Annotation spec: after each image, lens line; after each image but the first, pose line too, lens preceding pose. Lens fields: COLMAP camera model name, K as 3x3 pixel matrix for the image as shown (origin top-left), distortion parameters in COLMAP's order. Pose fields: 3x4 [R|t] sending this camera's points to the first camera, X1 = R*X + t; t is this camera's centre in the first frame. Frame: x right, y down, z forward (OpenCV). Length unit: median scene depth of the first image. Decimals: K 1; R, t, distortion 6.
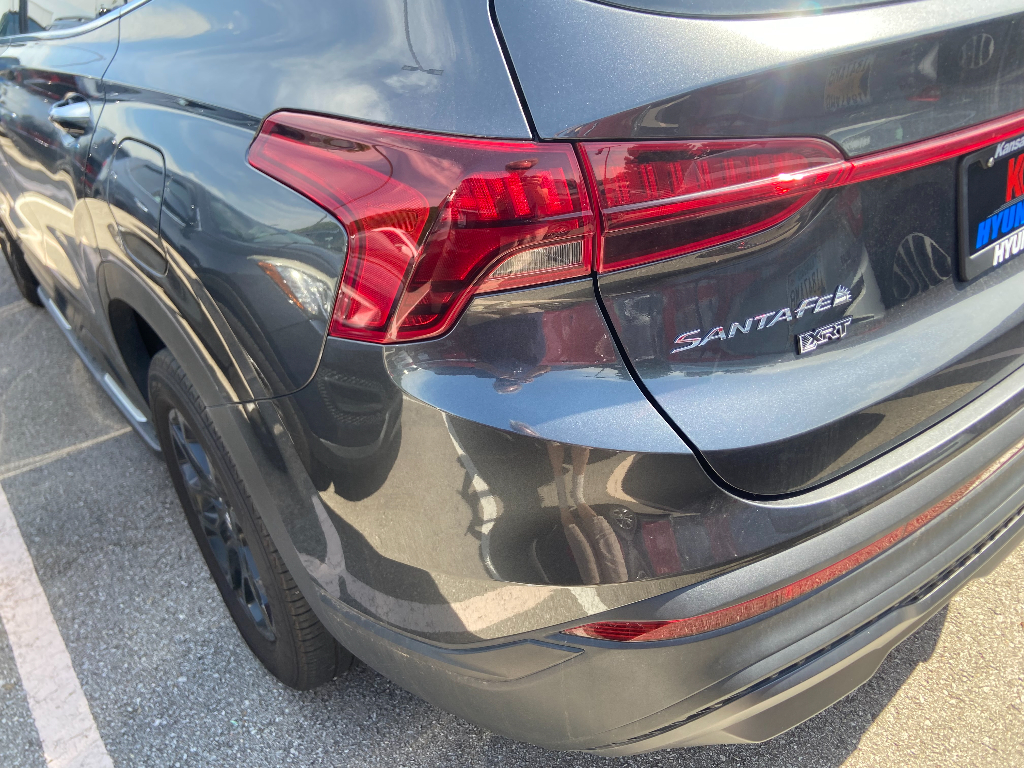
lens RADIAL K [[758.0, 0, 515.4], [0, 758.0, 388.8], [0, 0, 1]] dist [0.083296, -0.096038]
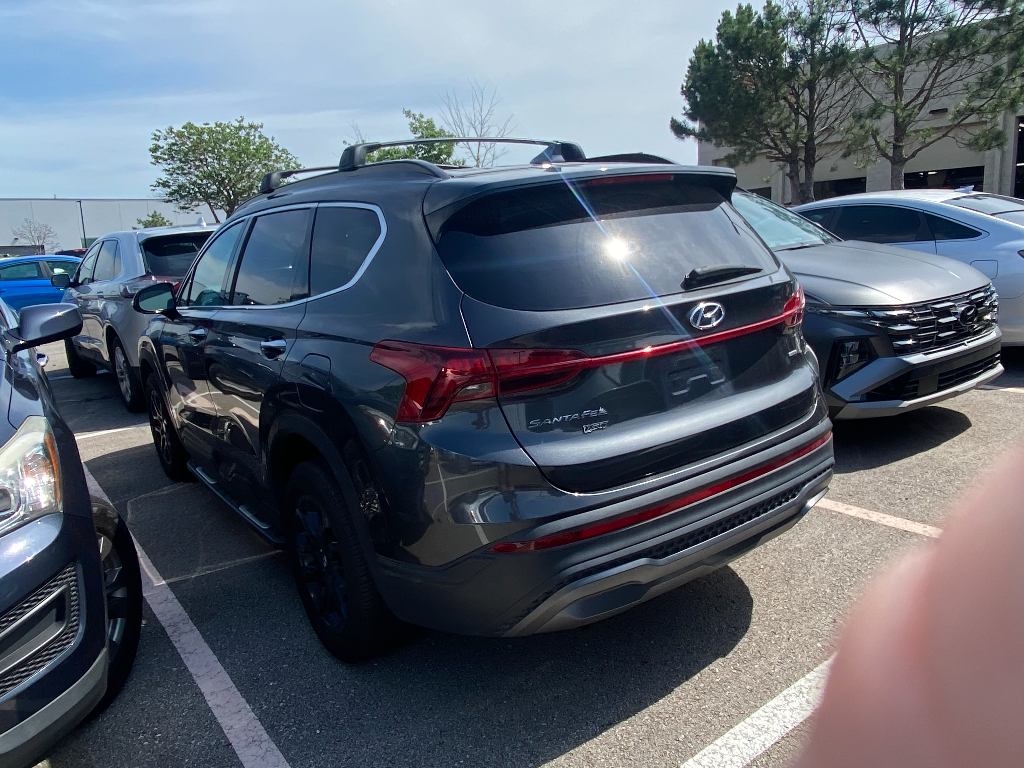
lens RADIAL K [[738.3, 0, 512.0], [0, 738.3, 384.0], [0, 0, 1]] dist [0.124902, -0.187580]
pose [[0.998512, 0.011373, -0.053336, 0.146611], [-0.027484, 0.949674, -0.312033, 0.317307], [0.047103, 0.313035, 0.948573, -0.764443]]
